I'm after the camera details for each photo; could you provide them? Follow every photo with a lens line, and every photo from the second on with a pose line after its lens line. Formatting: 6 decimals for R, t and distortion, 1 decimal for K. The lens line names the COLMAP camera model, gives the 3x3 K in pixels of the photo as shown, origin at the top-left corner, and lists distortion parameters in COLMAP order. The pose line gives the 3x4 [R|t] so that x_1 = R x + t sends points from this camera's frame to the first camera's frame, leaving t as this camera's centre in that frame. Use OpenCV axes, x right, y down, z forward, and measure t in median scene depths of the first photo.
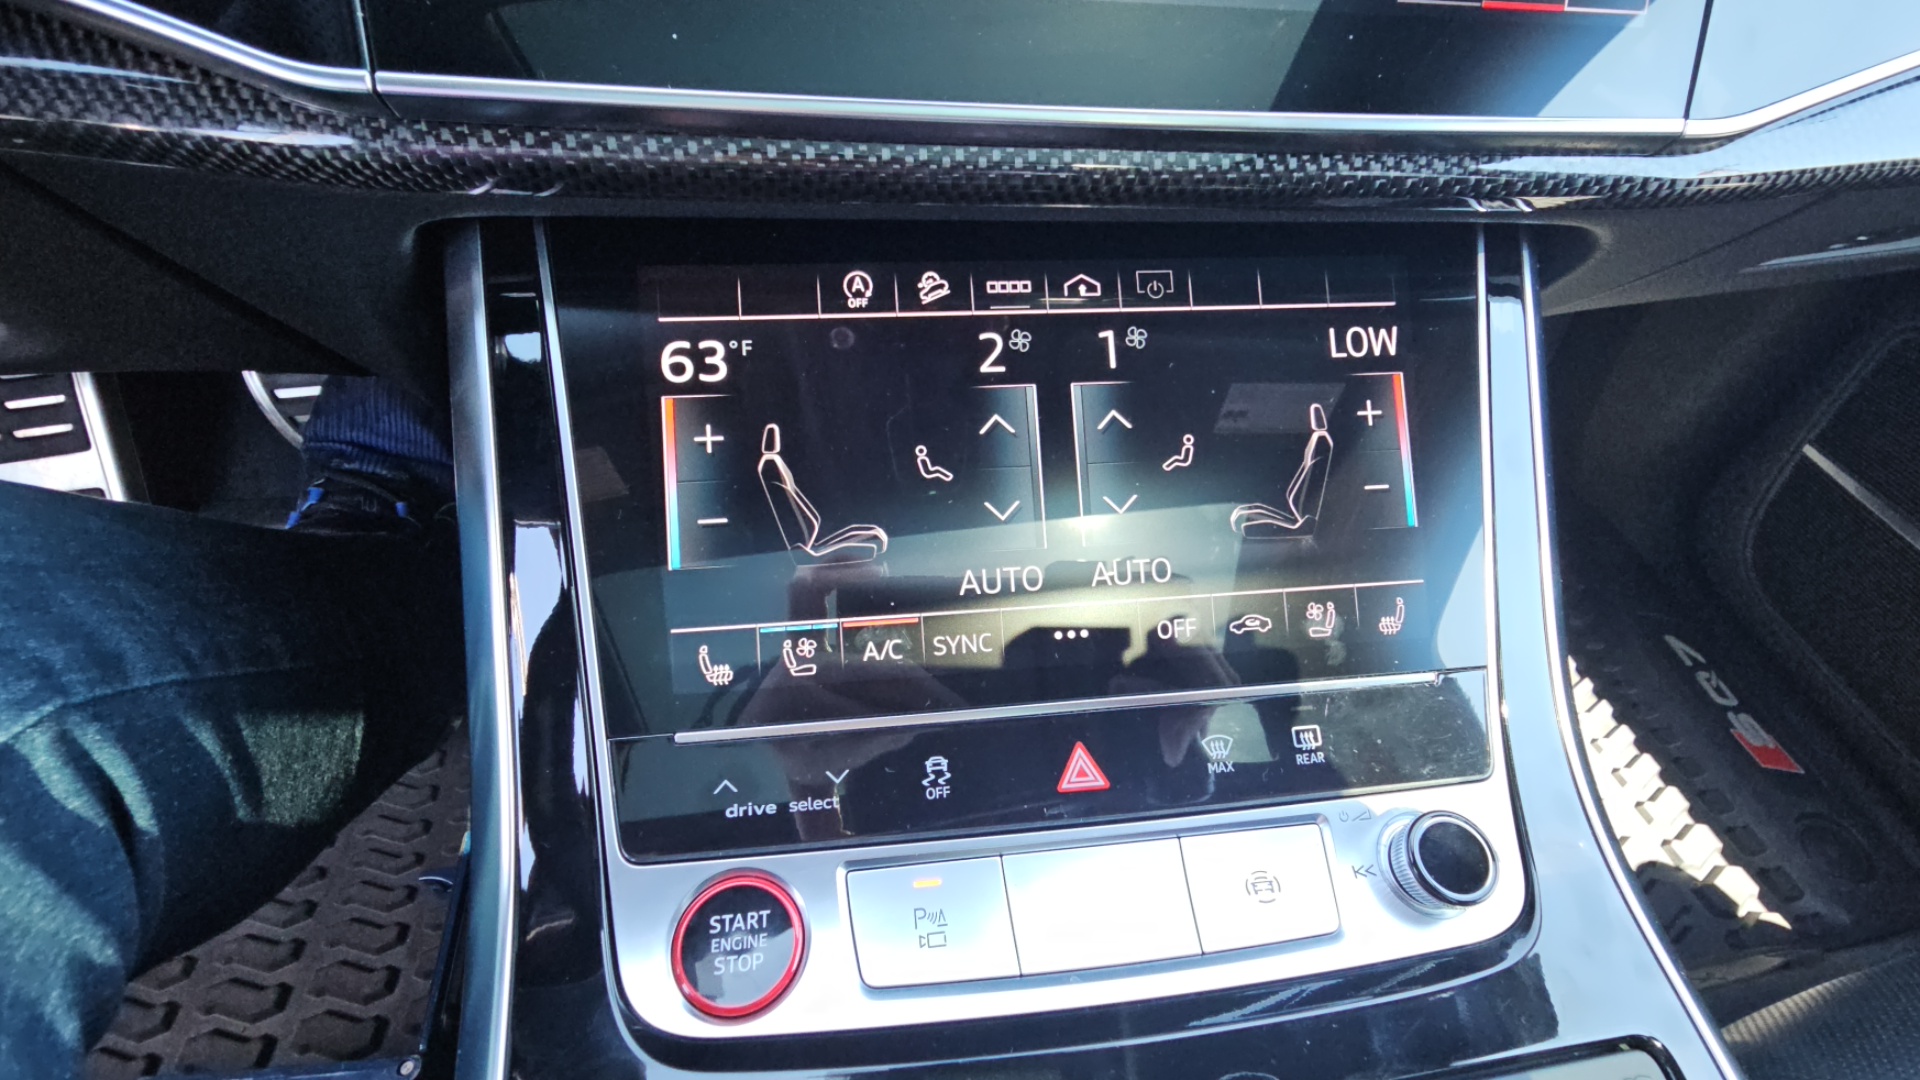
lens RADIAL K [[861.7, 0, 976.8], [0, 861.7, 544.6], [0, 0, 1]] dist [0.007674, -0.006930]
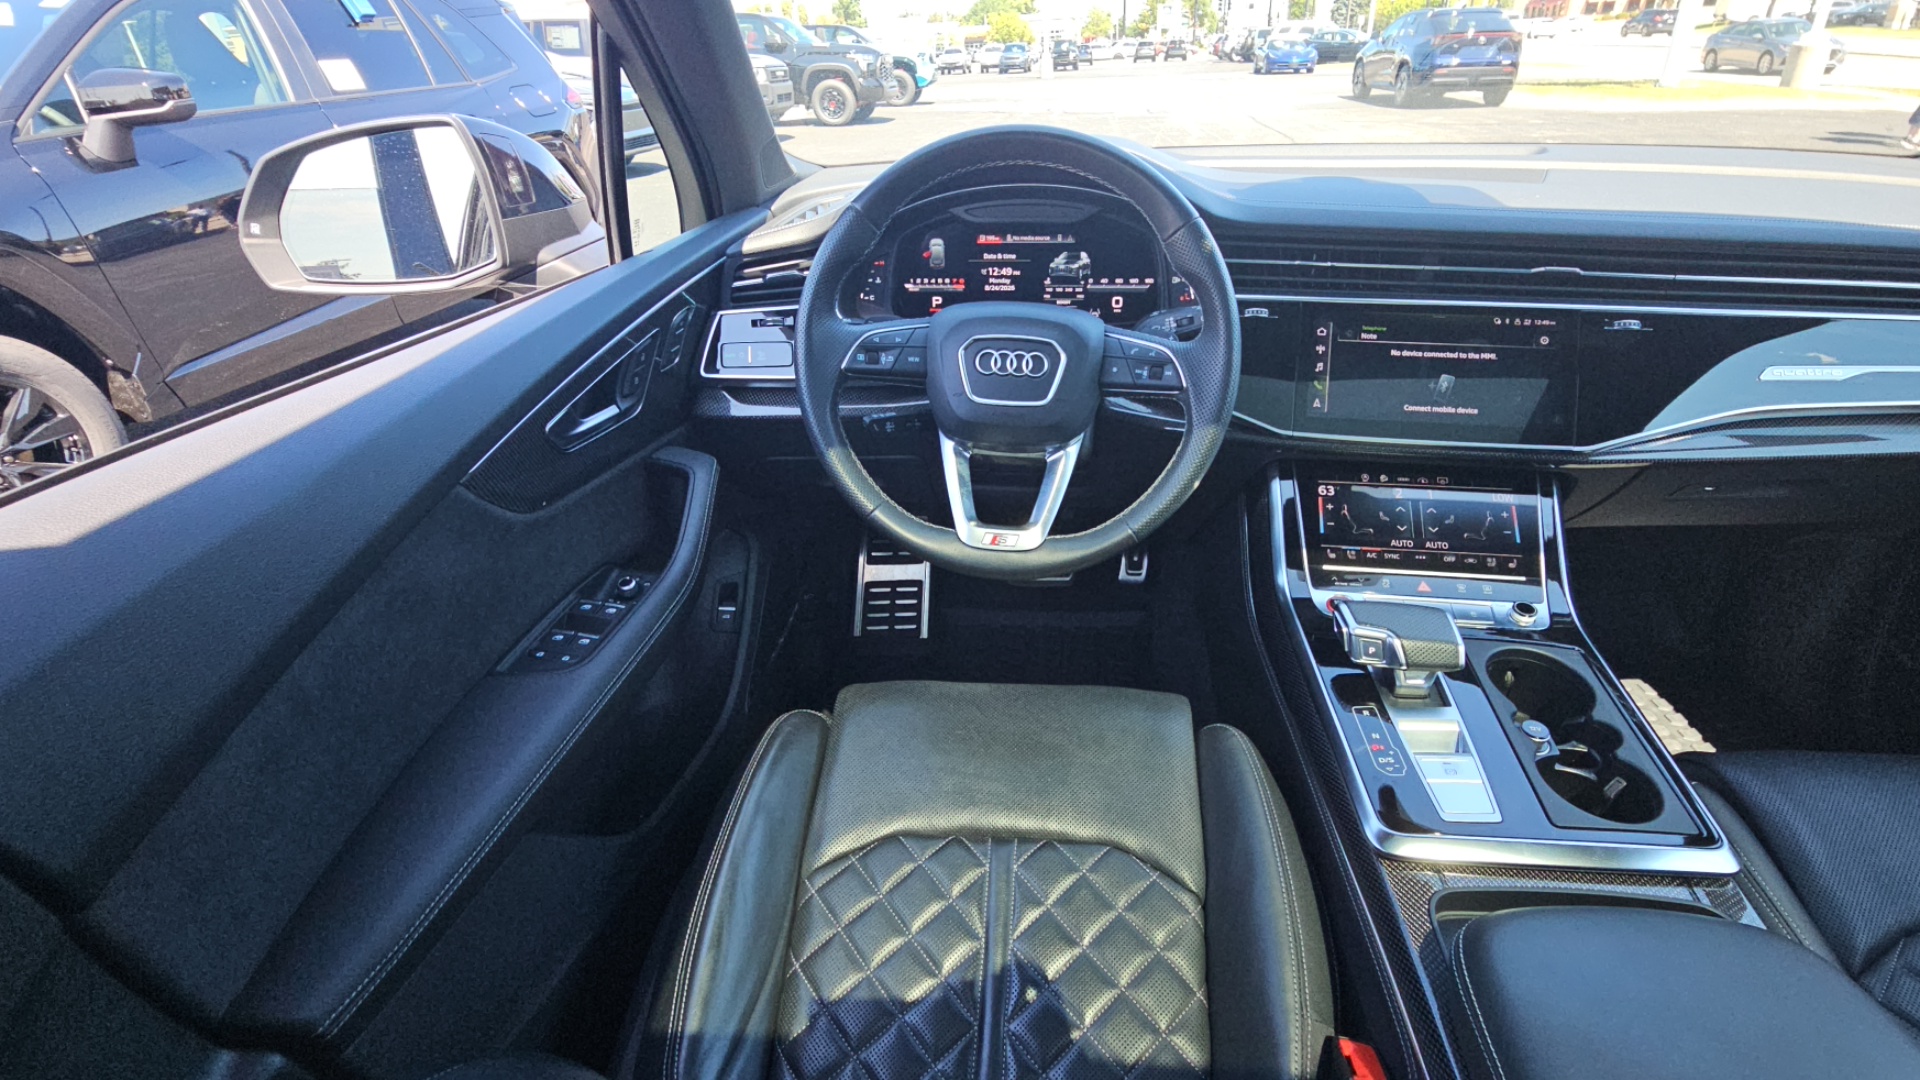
lens RADIAL K [[861.7, 0, 978.5], [0, 861.7, 546.0], [0, 0, 1]] dist [0.007674, -0.006930]
pose [[0.955142, 0.064471, -0.289045, -0.709799], [-0.157226, 0.937500, -0.310441, 1.647357], [0.250966, 0.341960, 0.905582, -3.231459]]
